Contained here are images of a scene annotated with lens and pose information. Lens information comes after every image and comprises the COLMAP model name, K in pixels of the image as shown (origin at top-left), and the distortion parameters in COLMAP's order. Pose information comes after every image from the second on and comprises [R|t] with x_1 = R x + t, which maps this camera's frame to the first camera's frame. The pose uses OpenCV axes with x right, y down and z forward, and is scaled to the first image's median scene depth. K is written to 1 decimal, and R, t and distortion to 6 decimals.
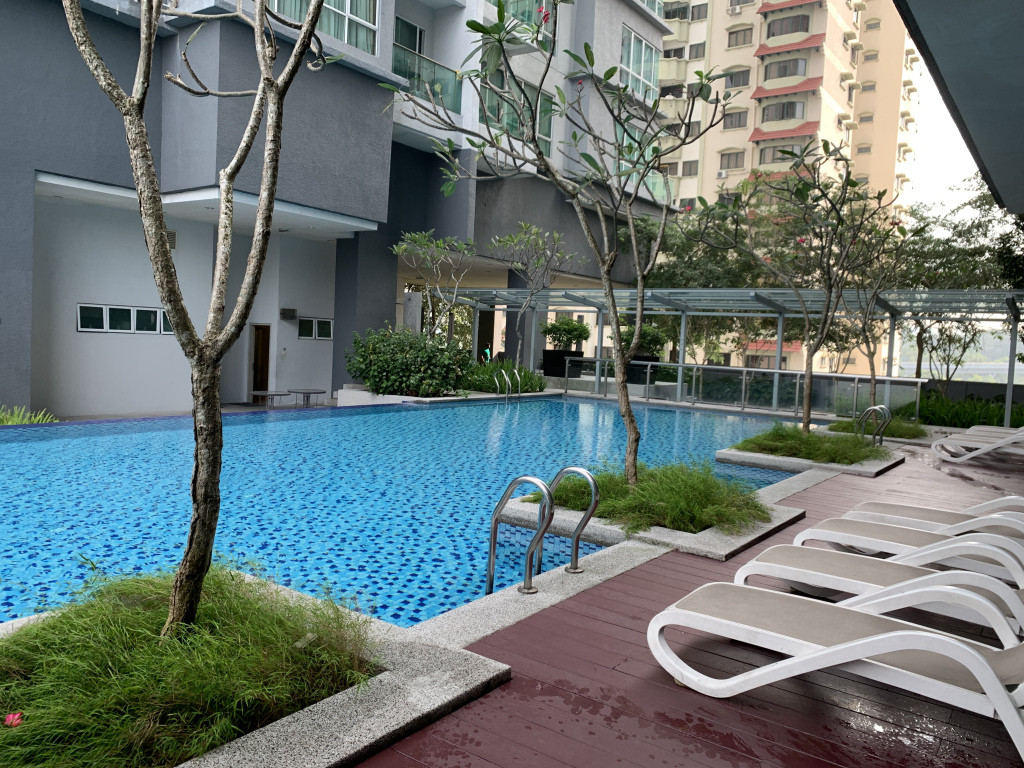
lens RADIAL K [[777.9, 0, 512.0], [0, 777.9, 384.0], [0, 0, 1]] dist [0.010625, 0.002411]
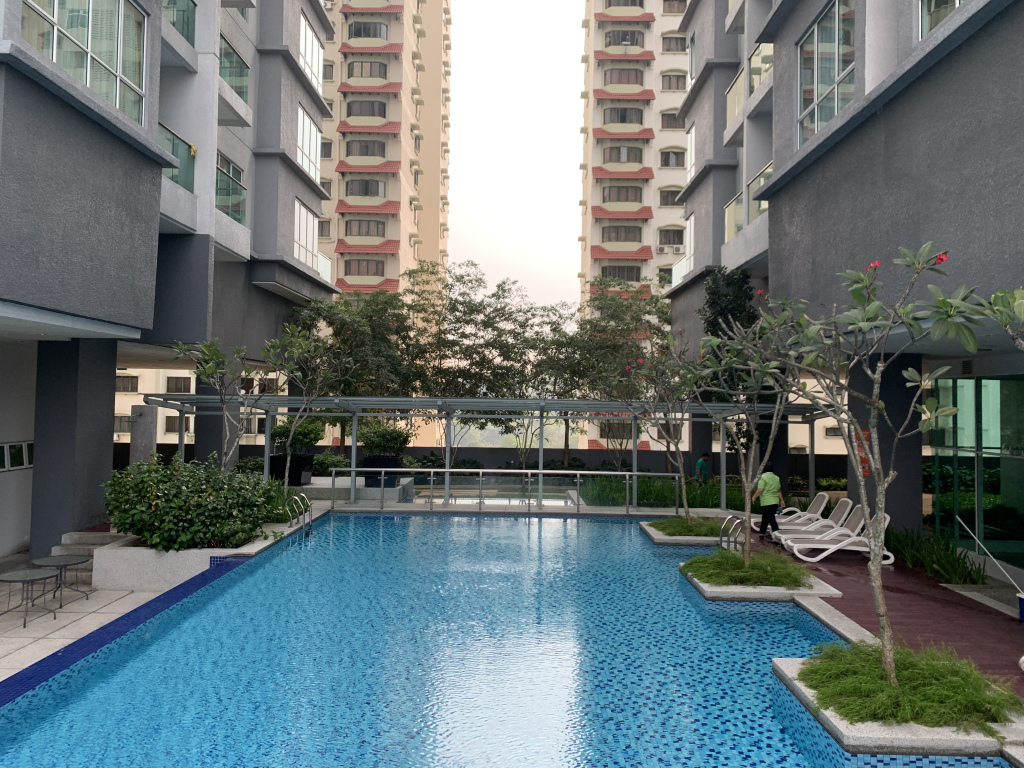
lens RADIAL K [[788.7, 0, 512.0], [0, 788.7, 384.0], [0, 0, 1]] dist [-0.003143, -0.003064]
pose [[0.818383, -0.021874, 0.574257, -0.106942], [0.056612, 0.997483, -0.042683, -0.031667], [-0.571878, 0.067441, 0.817562, 0.042908]]
